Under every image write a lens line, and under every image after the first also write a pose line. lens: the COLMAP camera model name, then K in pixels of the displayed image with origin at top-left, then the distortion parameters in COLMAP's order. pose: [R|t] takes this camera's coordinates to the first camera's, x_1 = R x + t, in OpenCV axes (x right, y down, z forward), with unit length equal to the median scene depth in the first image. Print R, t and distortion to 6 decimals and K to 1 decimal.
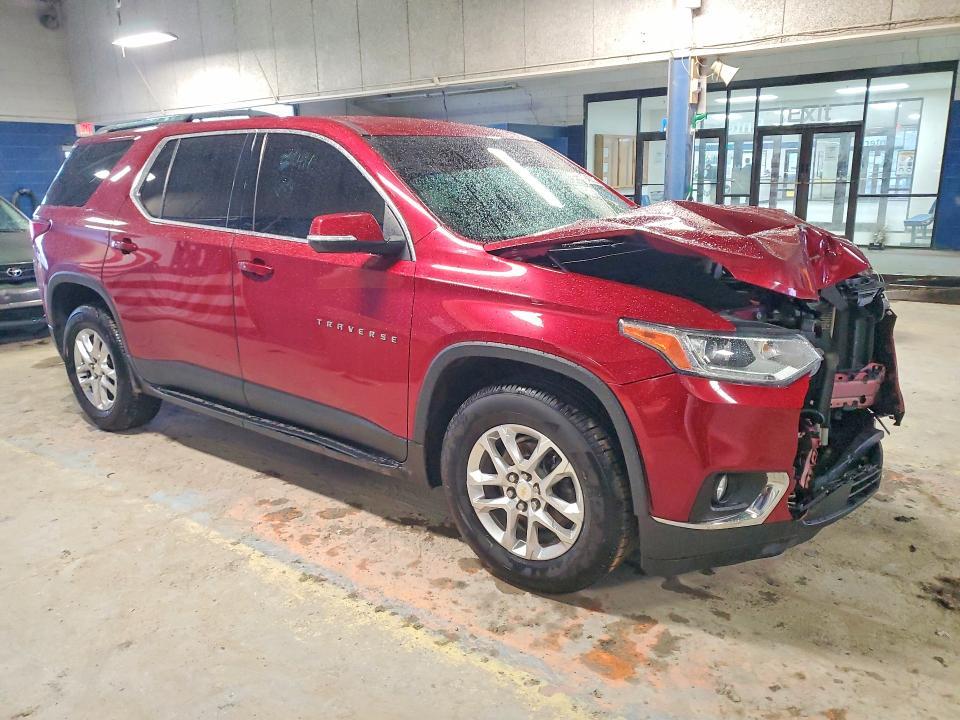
lens RADIAL K [[726.1, 0, 481.8], [0, 726.1, 361.2], [0, 0, 1]] dist [0.023557, 0.009789]
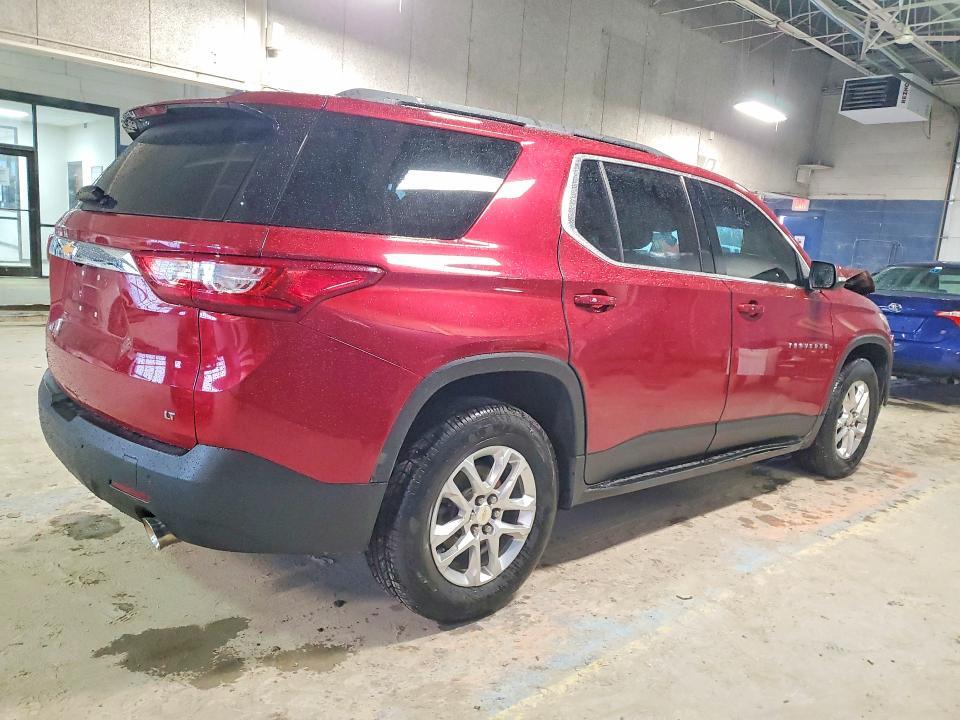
lens RADIAL K [[726.1, 0, 480.8], [0, 726.1, 359.1], [0, 0, 1]] dist [0.023557, 0.009789]
pose [[0.198793, -0.129442, 0.971456, -1.393298], [0.166669, 0.981265, 0.096643, -0.218037], [-0.965765, 0.142700, 0.216642, 1.112199]]
